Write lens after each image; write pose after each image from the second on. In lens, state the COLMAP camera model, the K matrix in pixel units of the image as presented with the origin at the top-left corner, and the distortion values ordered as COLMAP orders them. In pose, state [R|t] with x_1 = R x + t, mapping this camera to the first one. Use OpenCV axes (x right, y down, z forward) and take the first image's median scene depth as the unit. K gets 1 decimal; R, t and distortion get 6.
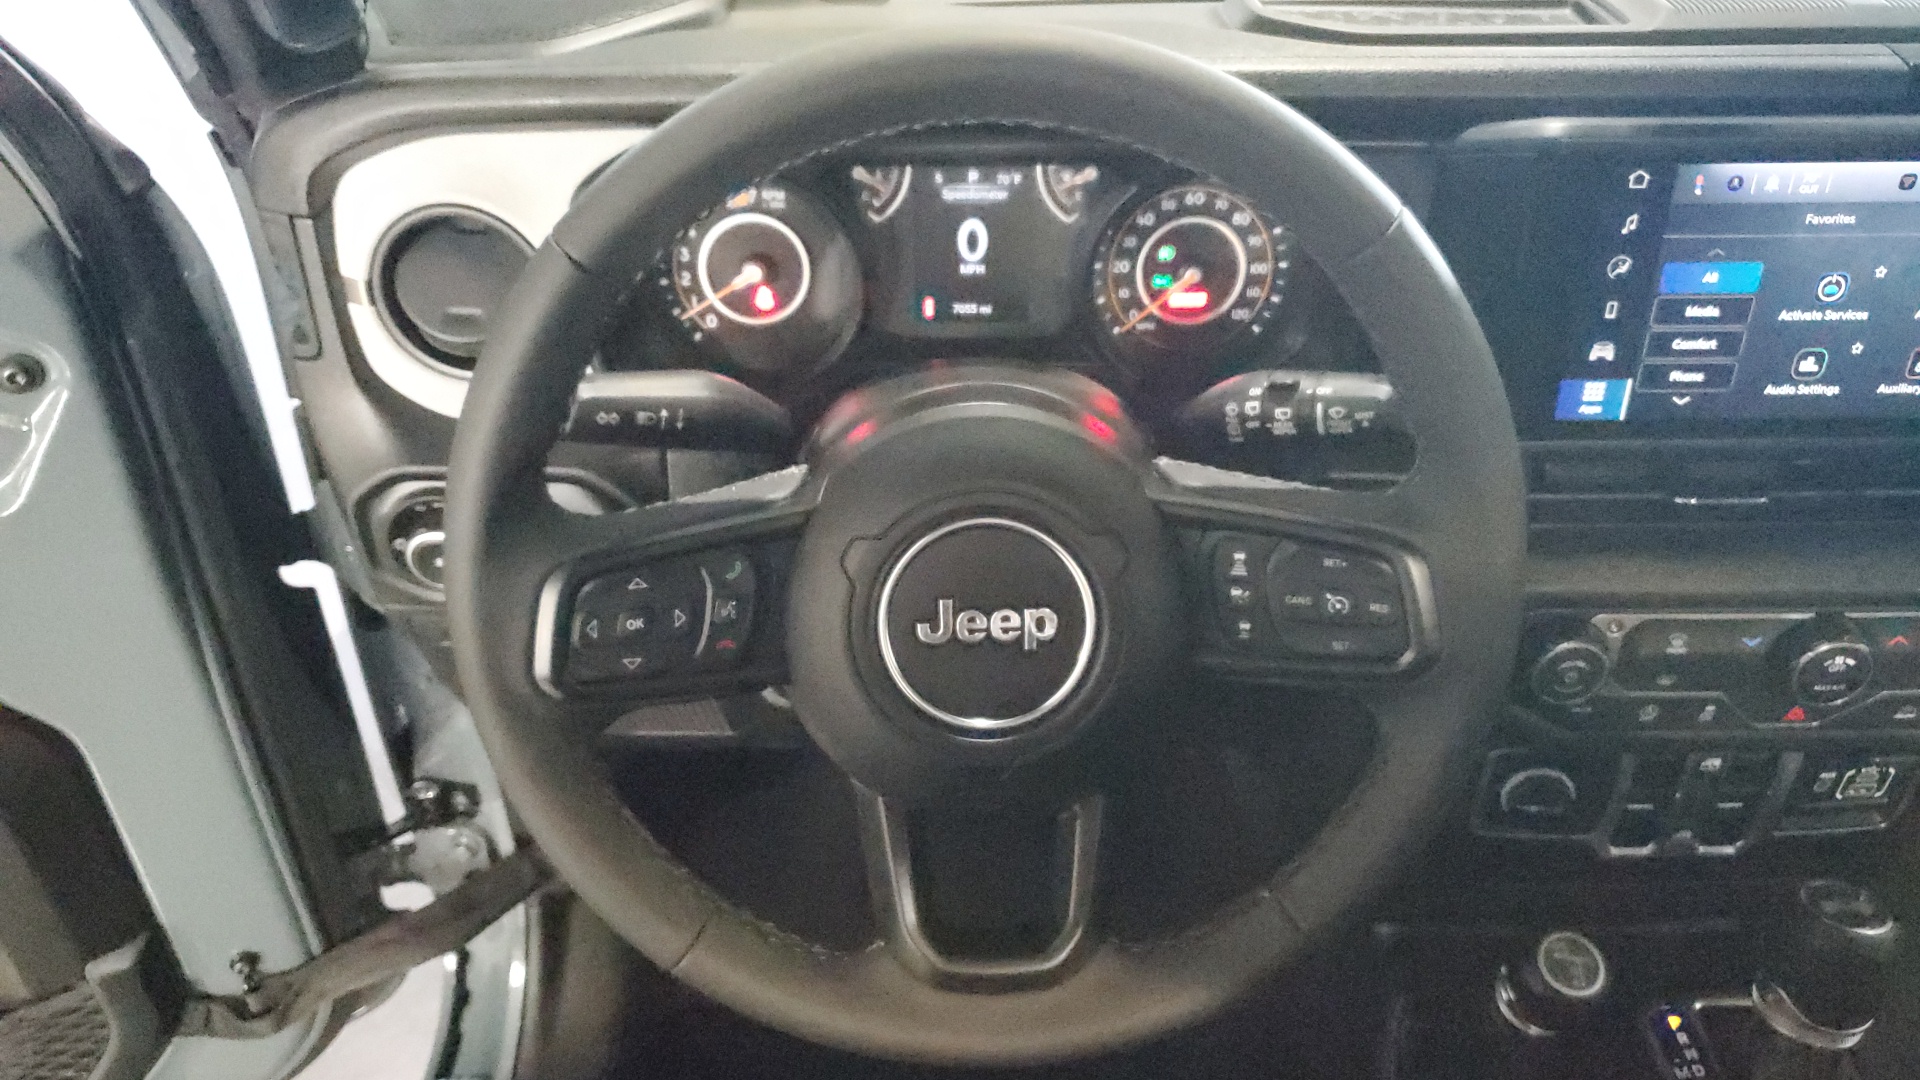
lens RADIAL K [[1539.8, 0, 958.4], [0, 1539.8, 566.6], [0, 0, 1]] dist [-0.002155, 0.011432]
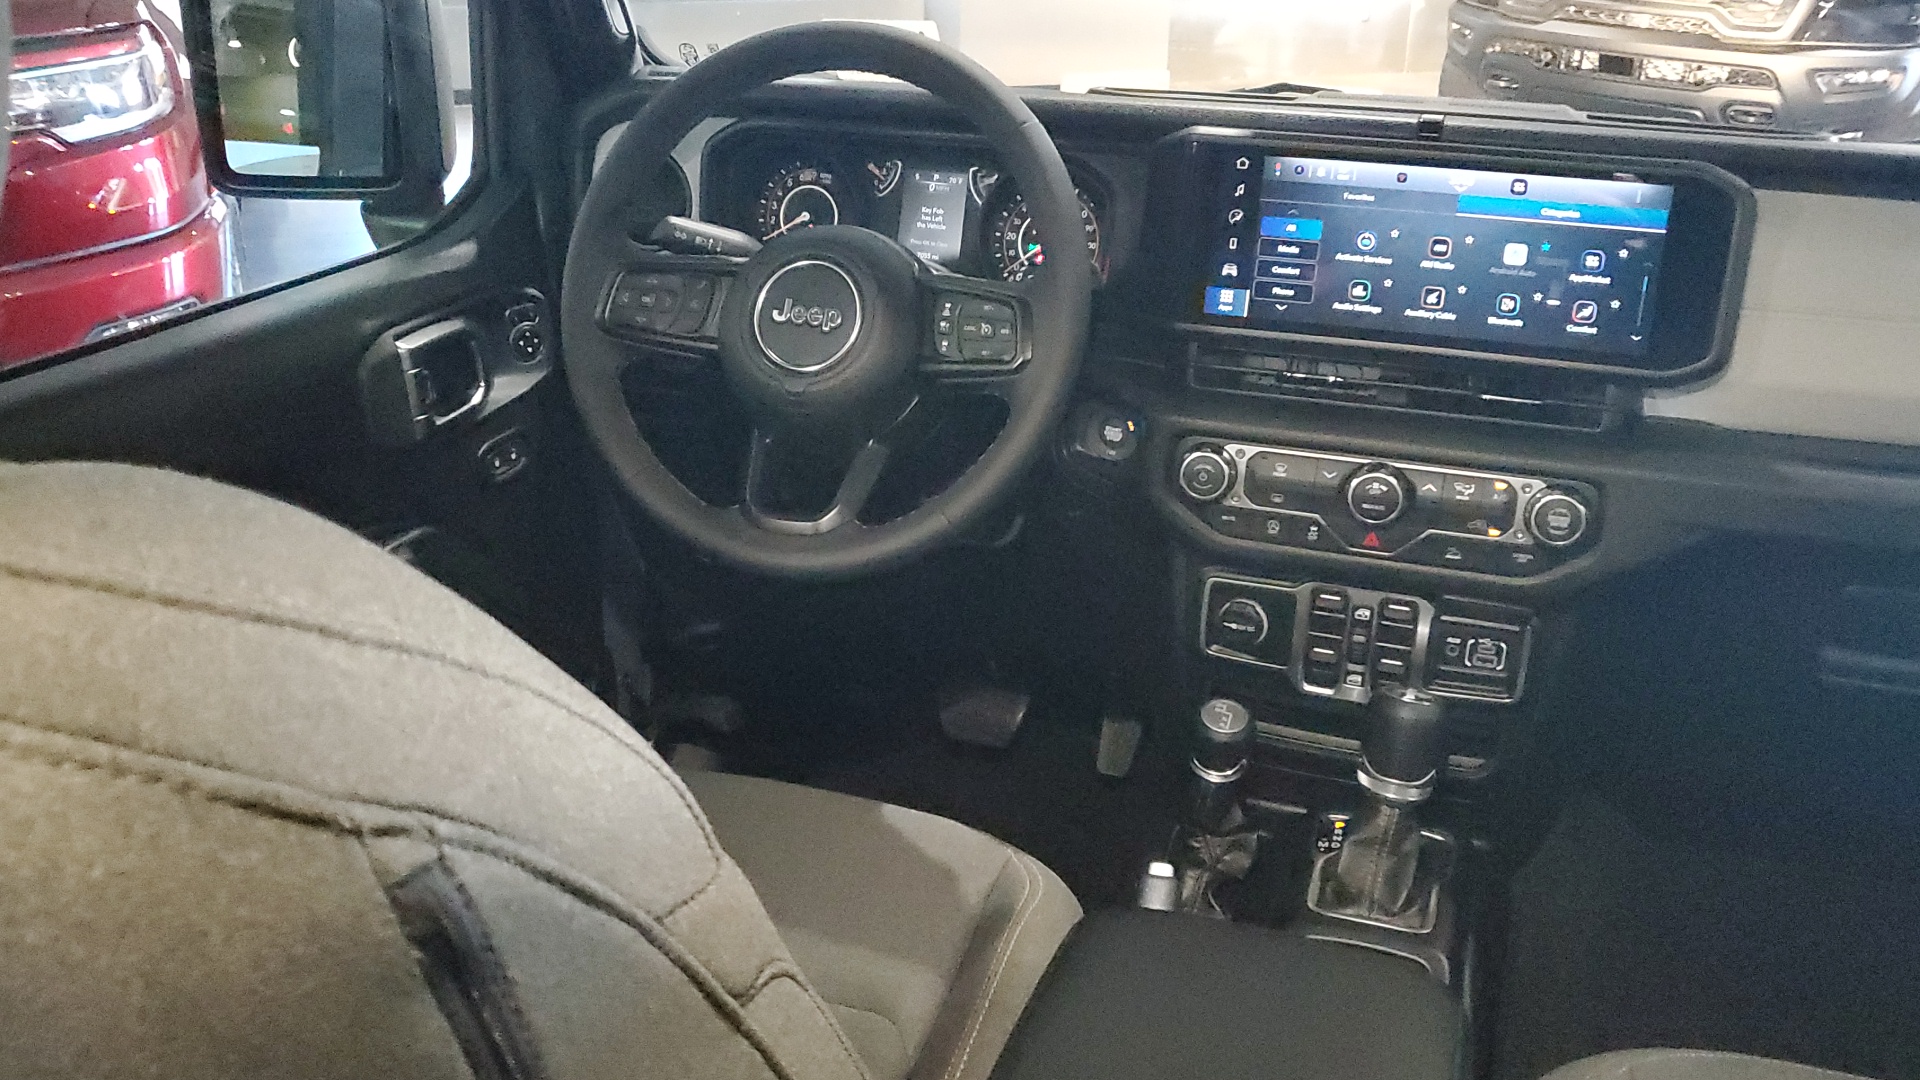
lens RADIAL K [[1650.5, 0, 957.6], [0, 1650.5, 529.6], [0, 0, 1]] dist [0.223575, -0.857886]
pose [[0.941826, 0.144228, -0.303581, 0.691056], [-0.226480, 0.939724, -0.256177, 0.621527], [0.248334, 0.310029, 0.917721, -0.612490]]
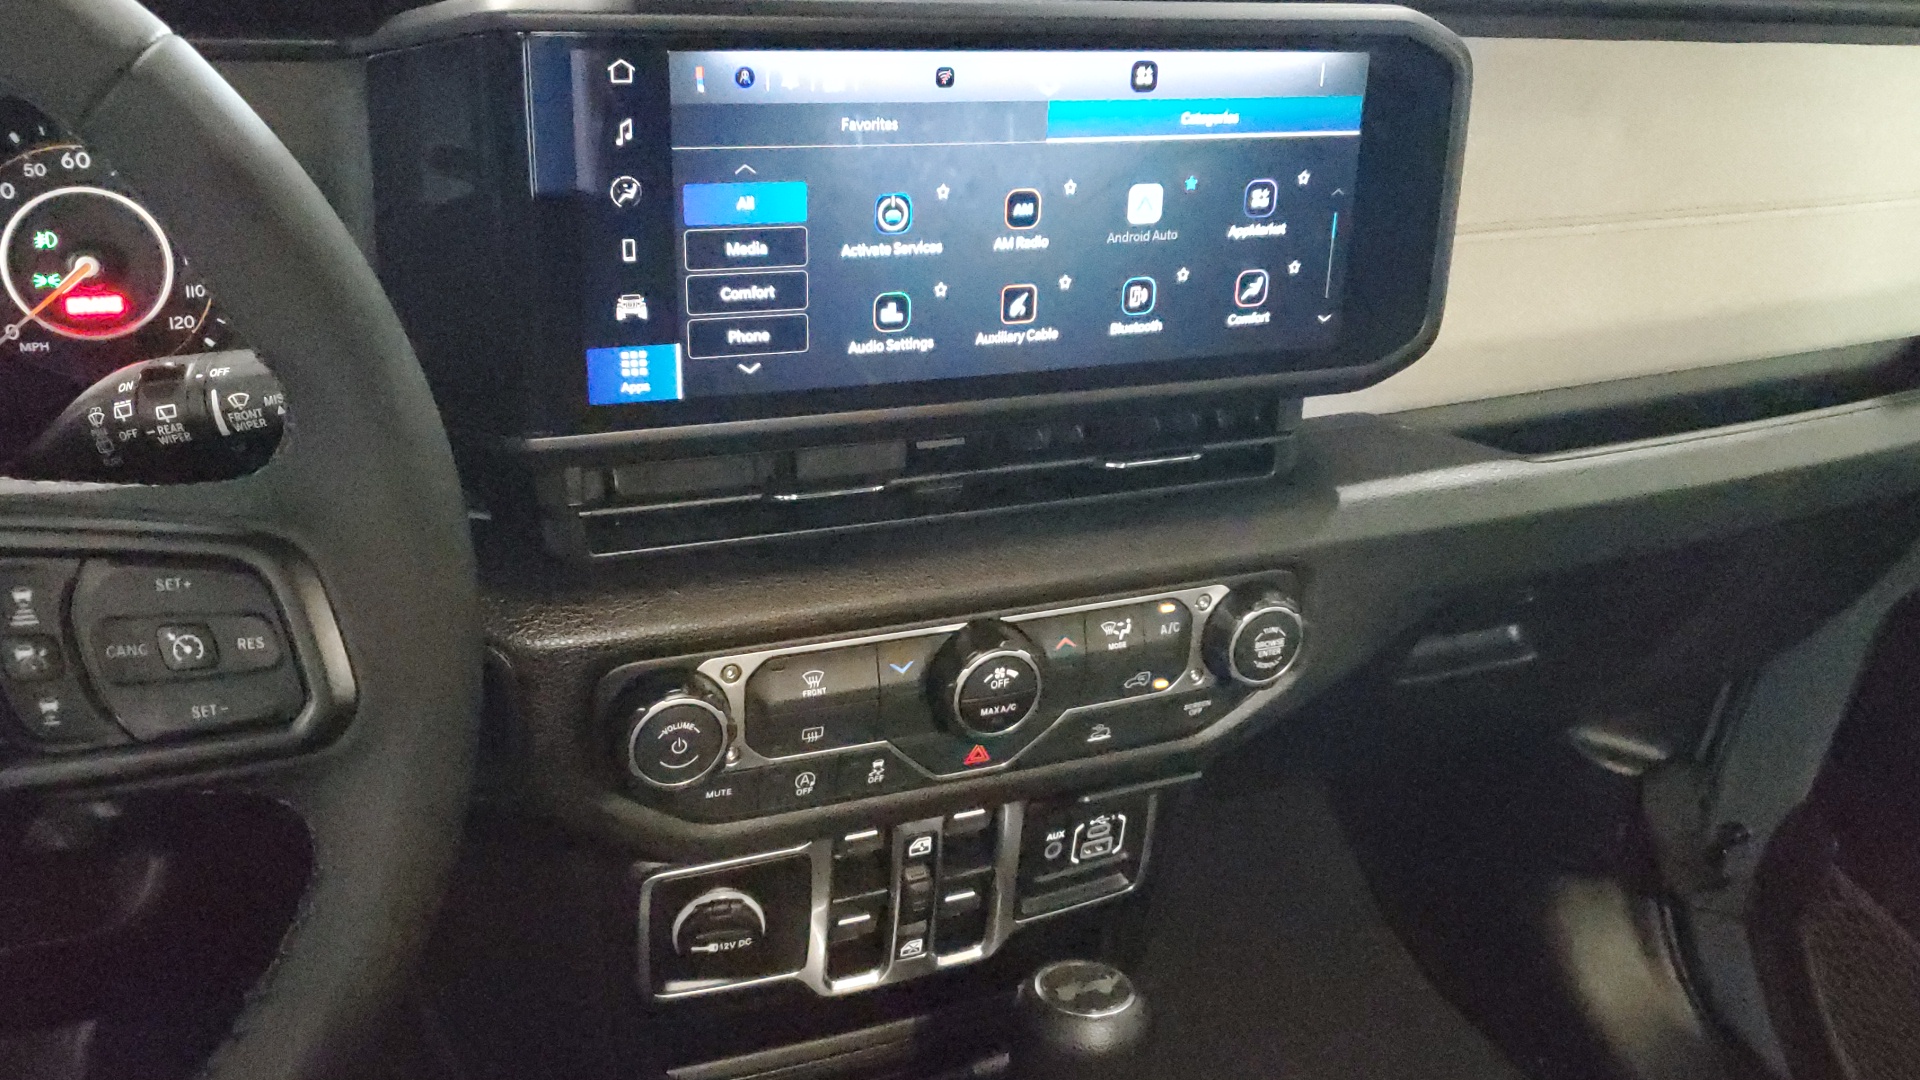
lens RADIAL K [[1640.7, 0, 957.8], [0, 1640.7, 546.0], [0, 0, 1]] dist [0.162987, -0.422565]
pose [[0.924171, -0.105749, 0.367049, 0.239696], [0.161763, 0.978845, -0.125282, 0.100167], [-0.346035, 0.175157, 0.921727, 0.195055]]
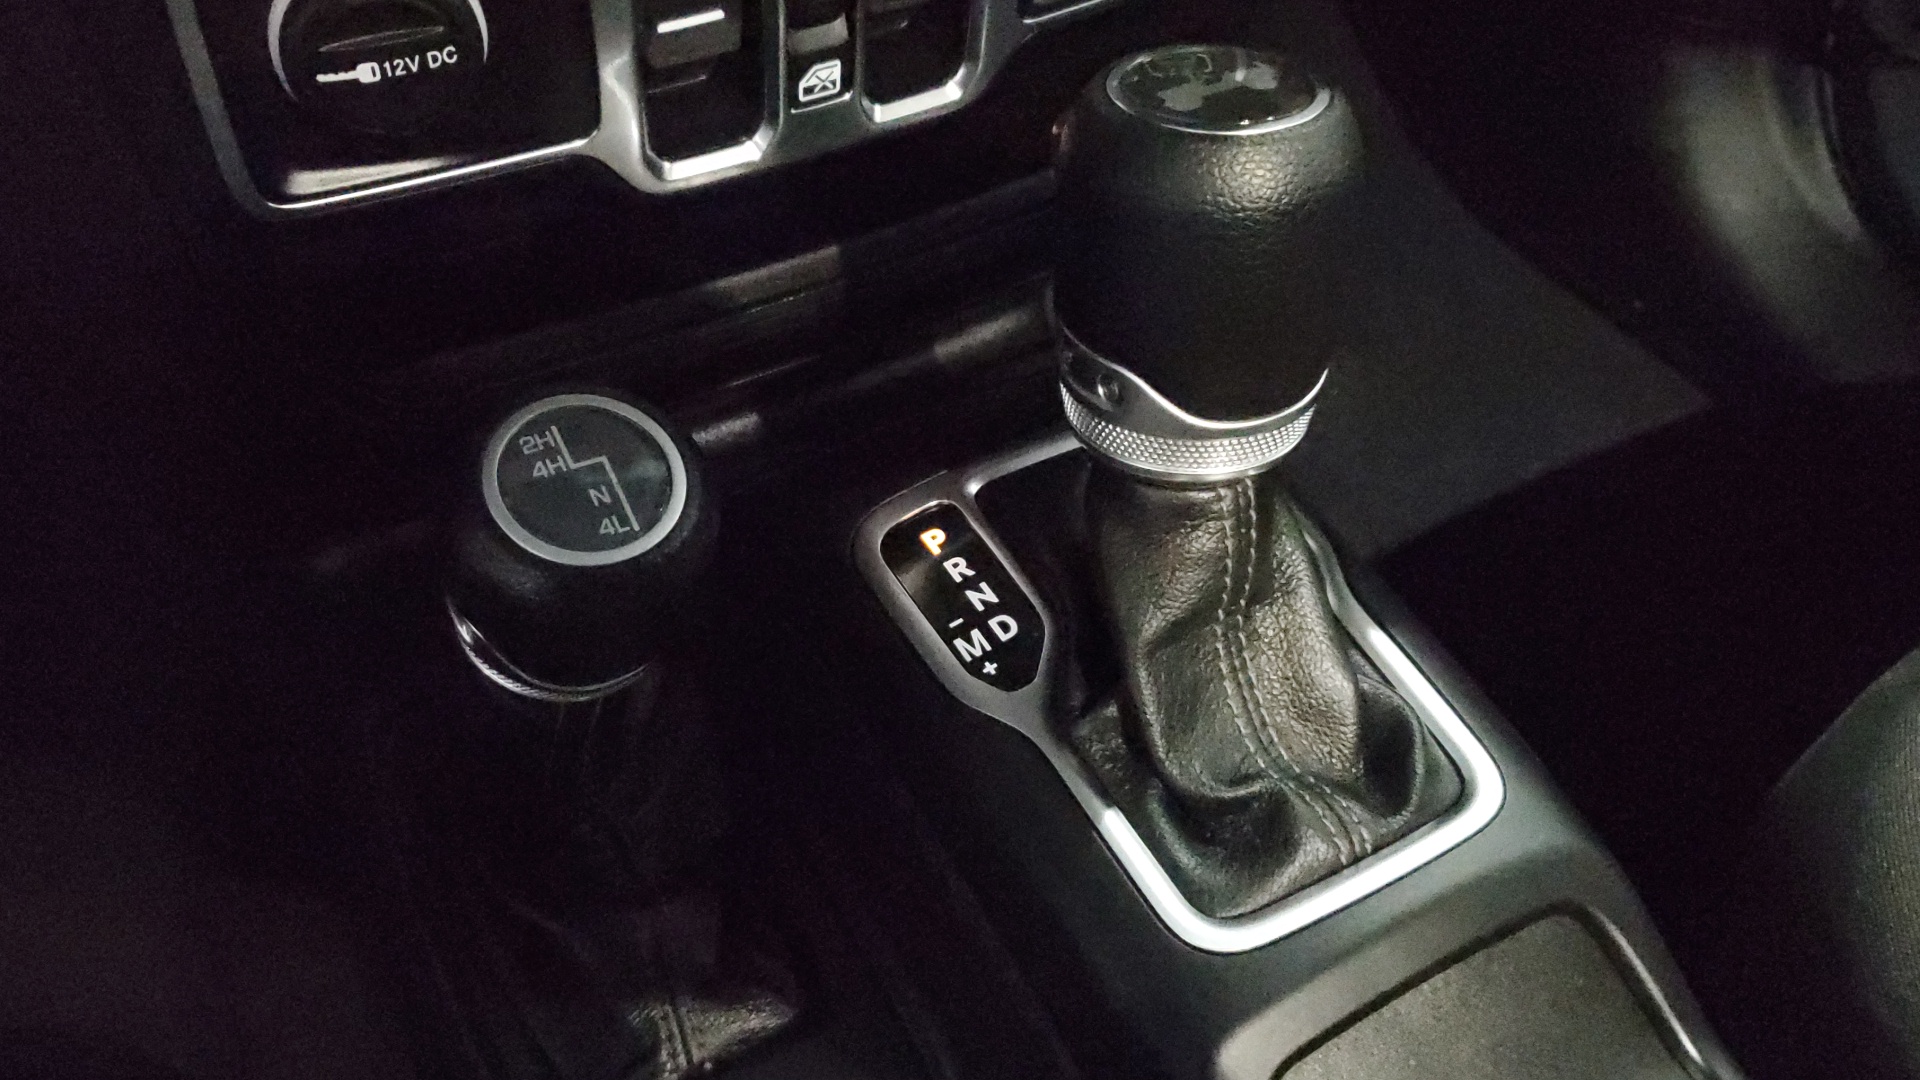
lens RADIAL K [[1593.9, 0, 960.0], [0, 1593.9, 540.0], [0, 0, 1]] dist [-0.049599, 0.007804]
pose [[0.871407, -0.331768, 0.361359, 0.385371], [0.254823, 0.935576, 0.244465, 0.234493], [-0.419184, -0.120946, 0.899809, 0.740254]]
